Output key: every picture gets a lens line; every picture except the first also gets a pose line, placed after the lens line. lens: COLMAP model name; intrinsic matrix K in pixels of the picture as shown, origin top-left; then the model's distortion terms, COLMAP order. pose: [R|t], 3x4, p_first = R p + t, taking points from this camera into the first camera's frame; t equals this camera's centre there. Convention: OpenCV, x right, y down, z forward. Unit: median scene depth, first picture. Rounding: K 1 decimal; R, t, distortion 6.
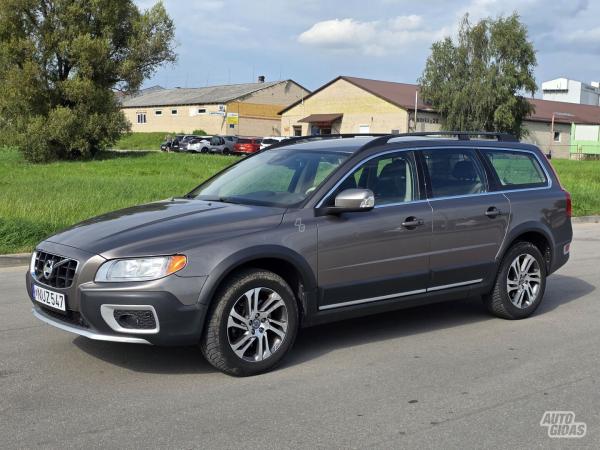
lens RADIAL K [[785.5, 0, 300.0], [0, 785.5, 225.0], [0, 0, 1]] dist [0.199807, -0.571763]
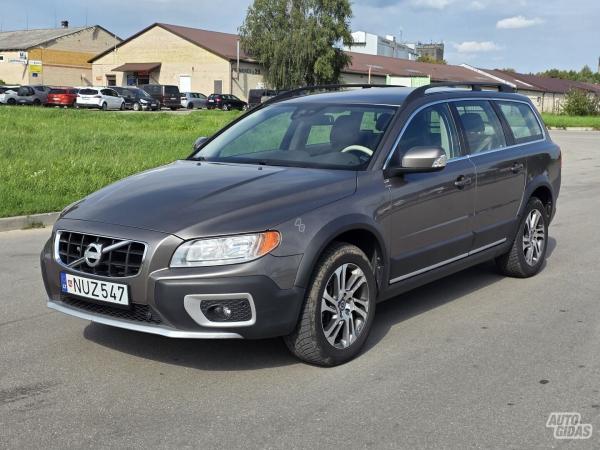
lens RADIAL K [[785.5, 0, 300.0], [0, 785.5, 225.0], [0, 0, 1]] dist [0.199807, -0.571763]
pose [[0.970119, -0.042363, 0.238903, -0.225338], [0.027853, 0.997575, 0.063787, -0.014523], [-0.241026, -0.055227, 0.968946, 0.127766]]
